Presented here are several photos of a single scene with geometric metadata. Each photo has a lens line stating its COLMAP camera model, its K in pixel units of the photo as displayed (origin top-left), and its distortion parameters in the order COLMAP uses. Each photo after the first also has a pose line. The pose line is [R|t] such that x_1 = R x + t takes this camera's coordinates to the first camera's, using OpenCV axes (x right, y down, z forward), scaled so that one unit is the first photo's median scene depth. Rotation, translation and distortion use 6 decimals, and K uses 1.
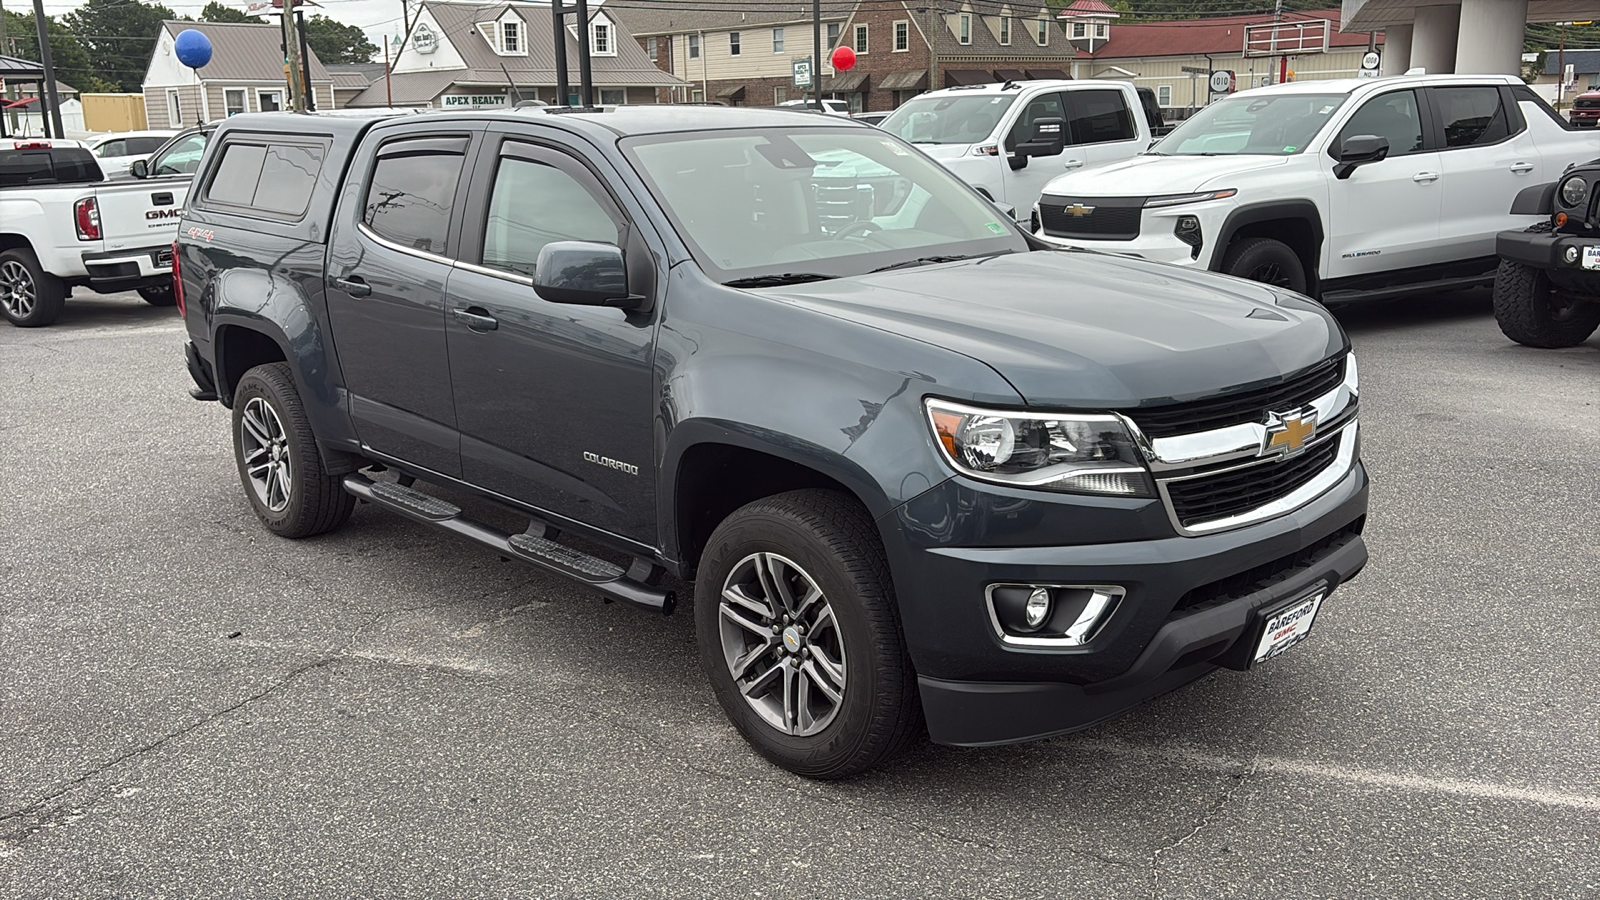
lens RADIAL K [[1410.3, 0, 793.8], [0, 1410.3, 456.6], [0, 0, 1]] dist [0.035906, -0.013620]
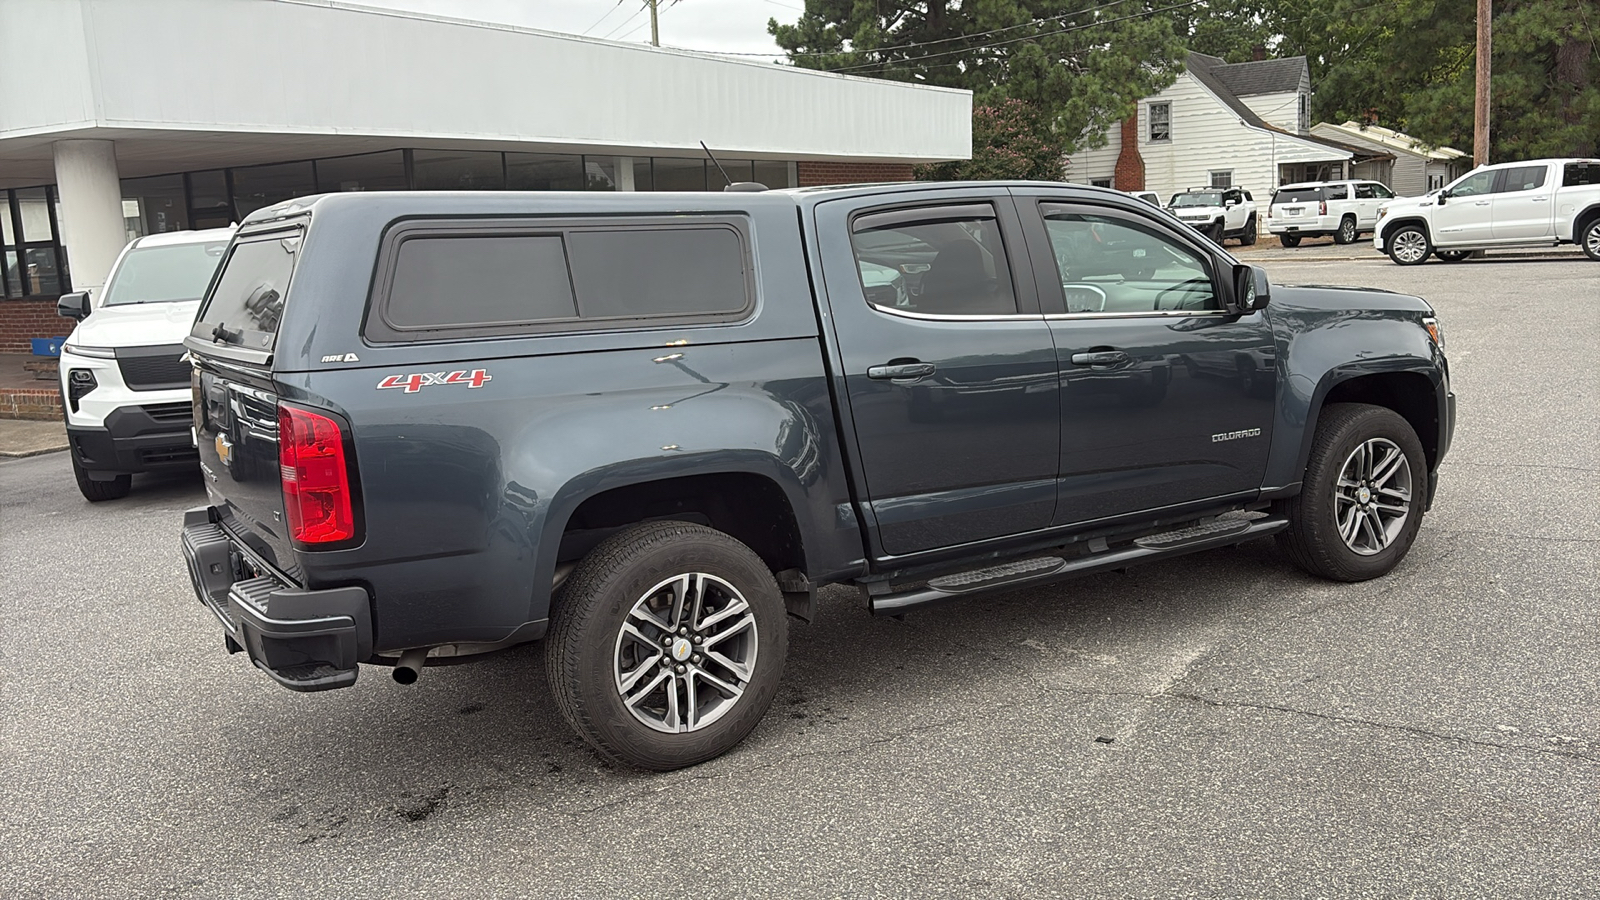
lens RADIAL K [[1368.4, 0, 766.4], [0, 1368.4, 444.7], [0, 0, 1]] dist [0.043184, -0.011566]
pose [[0.207245, -0.136687, 0.968693, -0.499402], [0.278605, 0.957434, 0.075492, -0.070224], [-0.937779, 0.254237, 0.236505, 0.380031]]
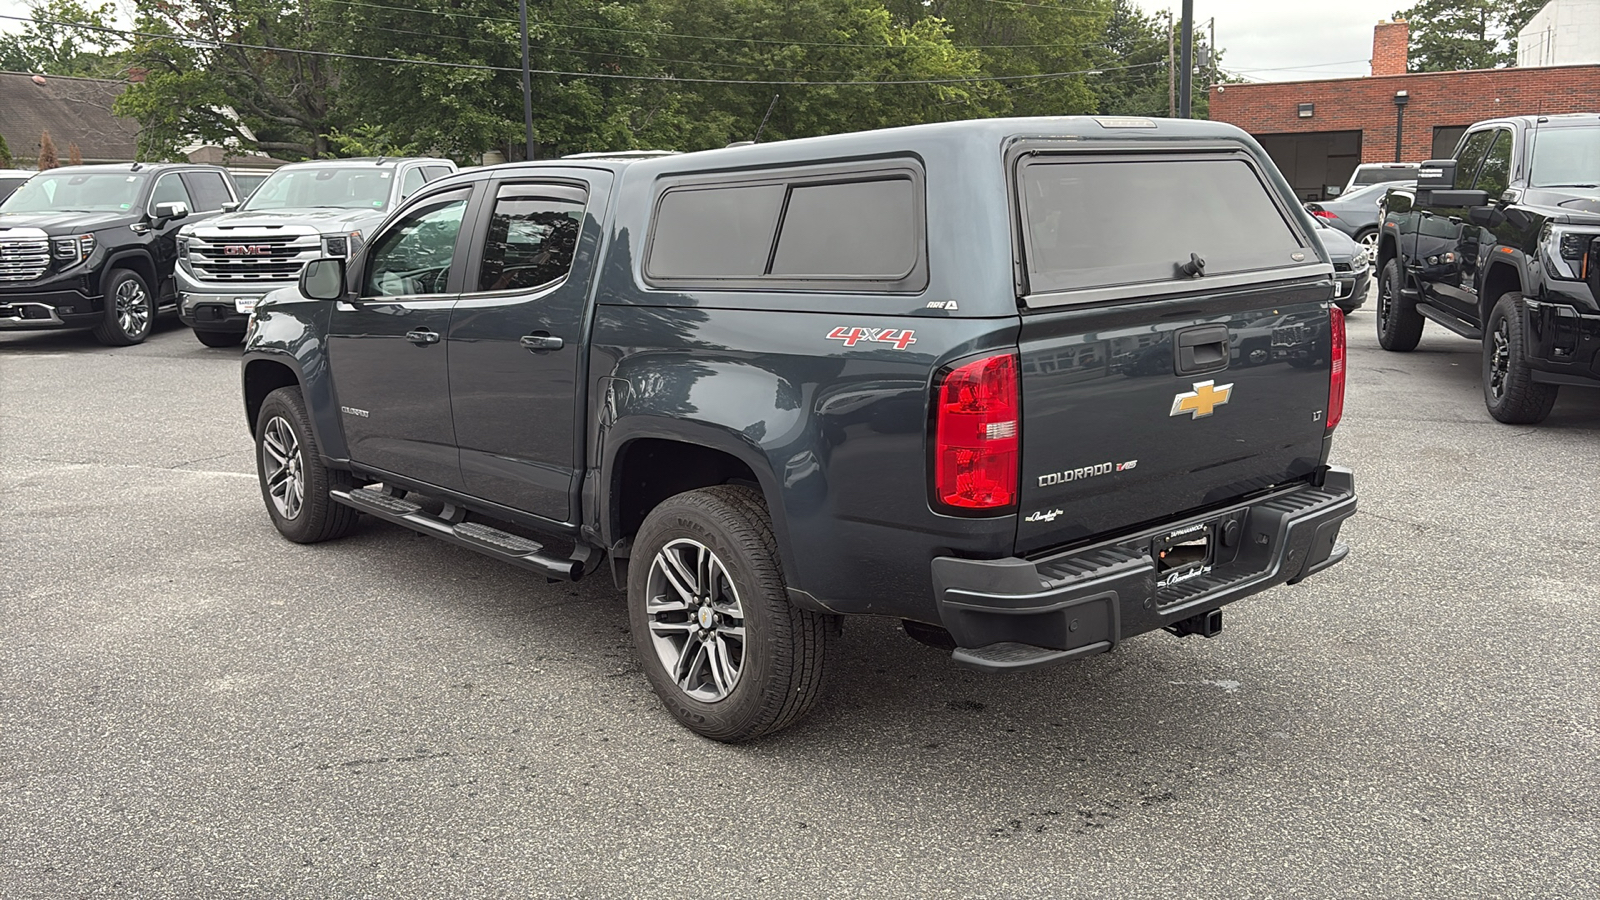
lens RADIAL K [[1389.3, 0, 778.1], [0, 1389.3, 437.9], [0, 0, 1]] dist [0.013024, -0.005452]
pose [[-0.996372, 0.036844, 0.076711, -0.122037], [0.064656, 0.913851, 0.400870, -0.201020], [-0.055333, 0.404376, -0.912918, 0.875670]]
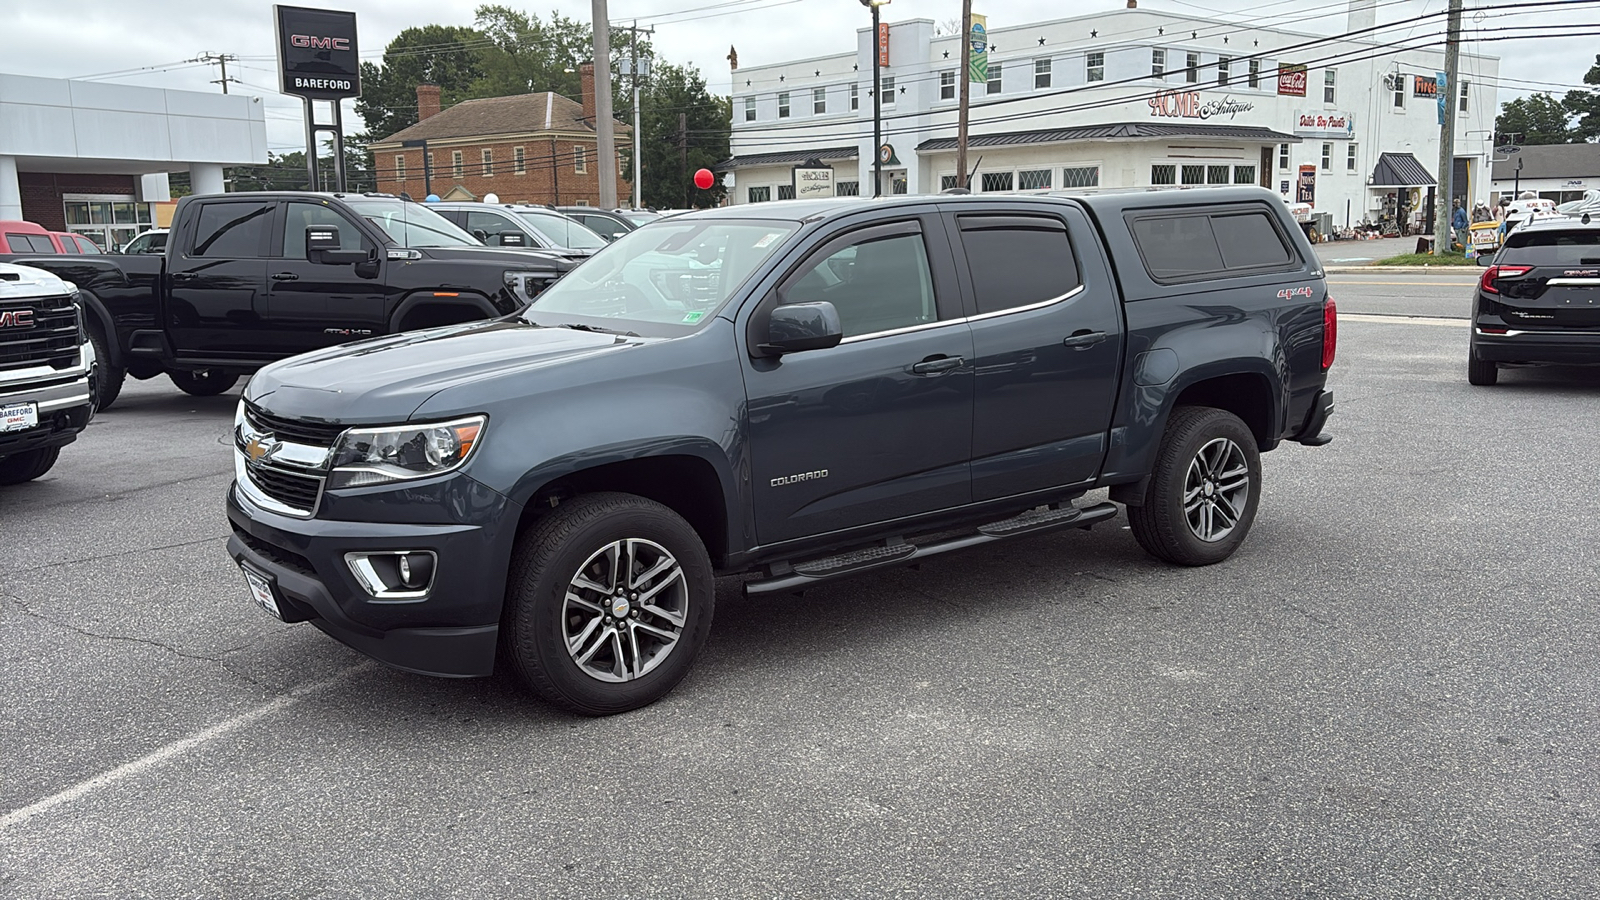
lens RADIAL K [[1408.3, 0, 752.9], [0, 1408.3, 447.2], [0, 0, 1]] dist [0.051317, -0.054994]
pose [[-0.124605, 0.186340, -0.974552, 0.474604], [-0.211514, 0.954641, 0.209577, -0.119013], [0.969400, 0.232246, -0.079540, 0.454000]]
